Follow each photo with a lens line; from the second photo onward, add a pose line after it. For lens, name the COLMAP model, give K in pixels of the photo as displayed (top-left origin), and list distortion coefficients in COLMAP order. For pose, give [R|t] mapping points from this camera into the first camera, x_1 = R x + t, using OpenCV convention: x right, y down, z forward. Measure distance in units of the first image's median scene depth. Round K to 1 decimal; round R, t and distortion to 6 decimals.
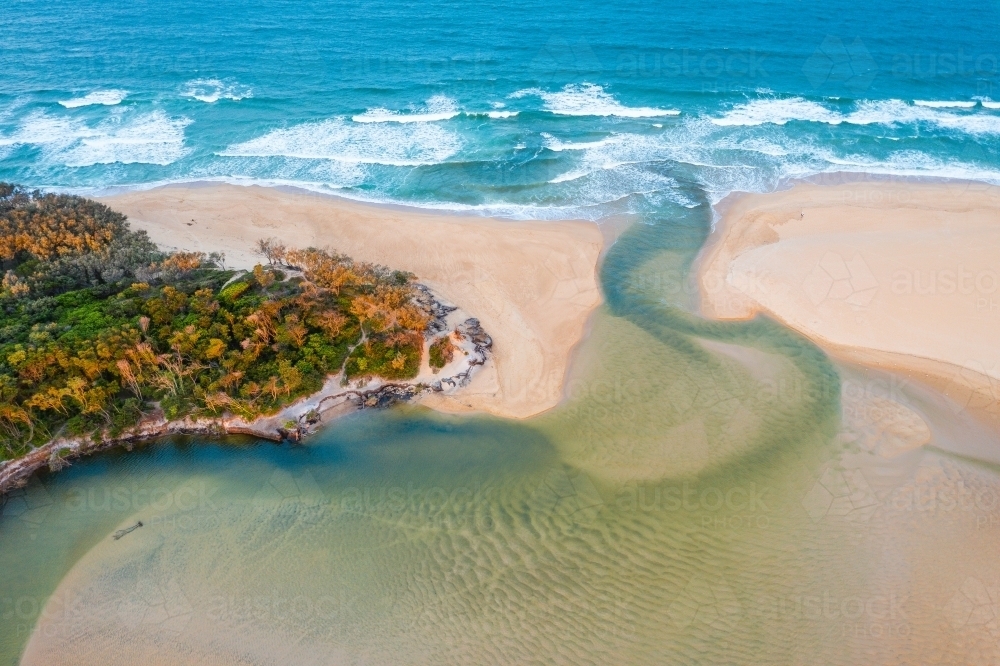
lens RADIAL K [[782.4, 0, 500.0], [0, 782.4, 333.0], [0, 0, 1]] dist [-0.014089, -0.003211]
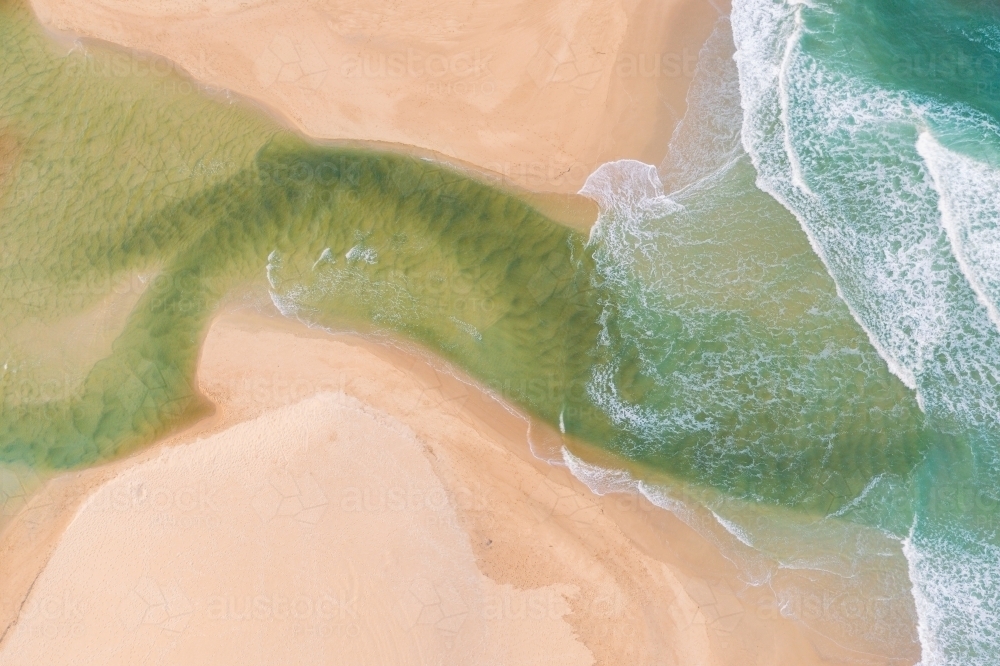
lens RADIAL K [[782.4, 0, 500.0], [0, 782.4, 333.0], [0, 0, 1]] dist [-0.014089, -0.003211]
pose [[-0.121599, 0.975085, -0.185533, 0.437938], [-0.518139, 0.097073, 0.849770, -0.706058], [0.846608, 0.199463, 0.493426, 1.101328]]
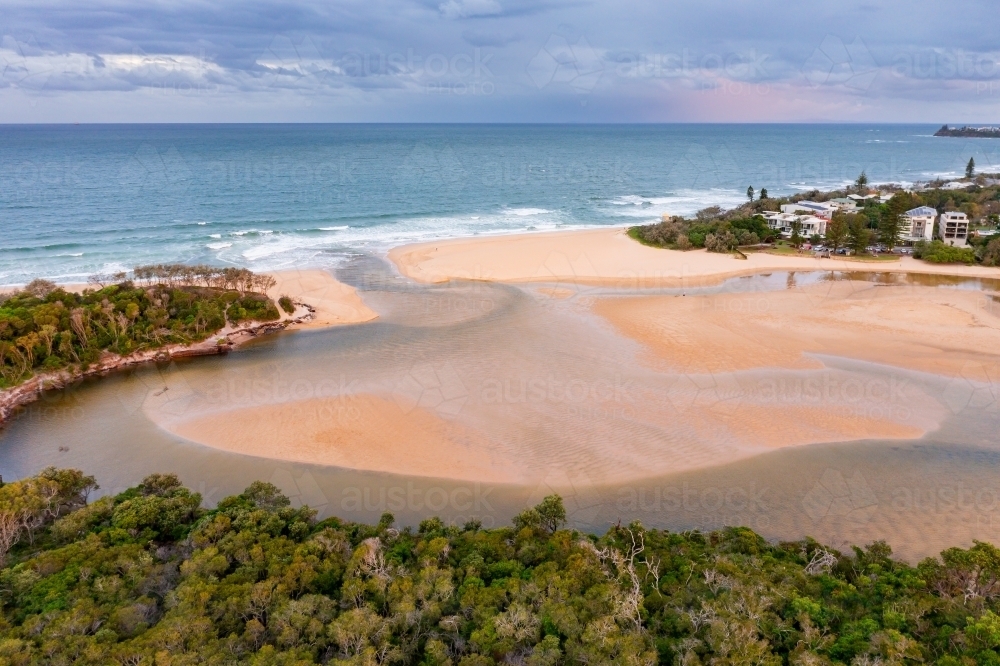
lens RADIAL K [[782.4, 0, 500.0], [0, 782.4, 333.0], [0, 0, 1]] dist [-0.014089, -0.003211]
pose [[0.791856, -0.152510, 0.591358, -0.677066], [0.324367, 0.925473, -0.195665, 0.520655], [-0.517445, 0.346756, 0.782311, -0.318643]]
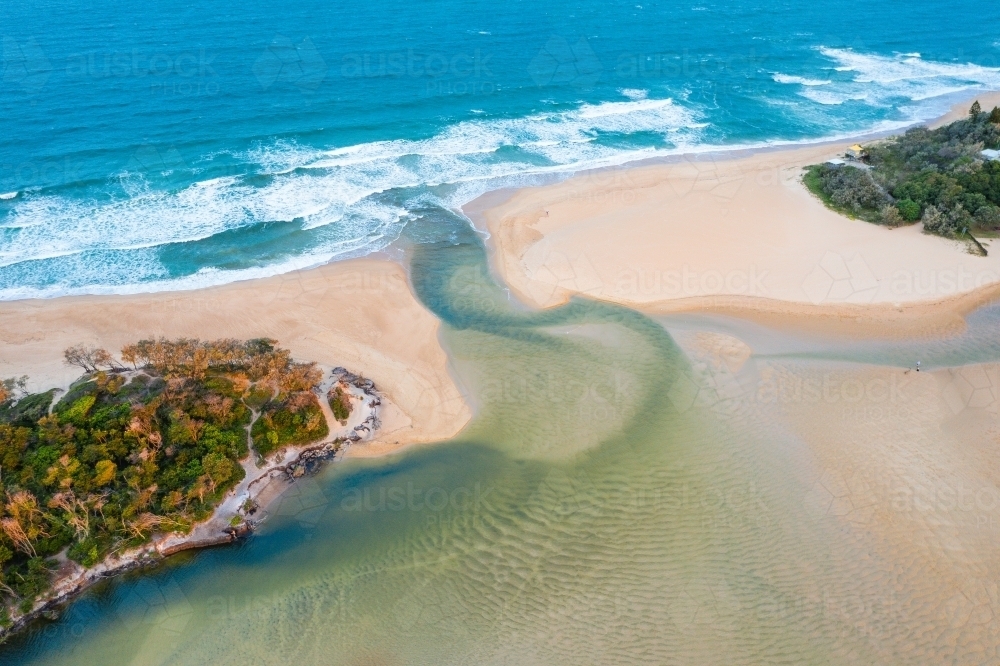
lens RADIAL K [[782.4, 0, 500.0], [0, 782.4, 333.0], [0, 0, 1]] dist [-0.014089, -0.003211]
pose [[0.857567, -0.251313, 0.448800, -0.352815], [0.276870, 0.960865, 0.009009, -0.015399], [-0.433500, 0.116533, 0.893587, 0.030137]]
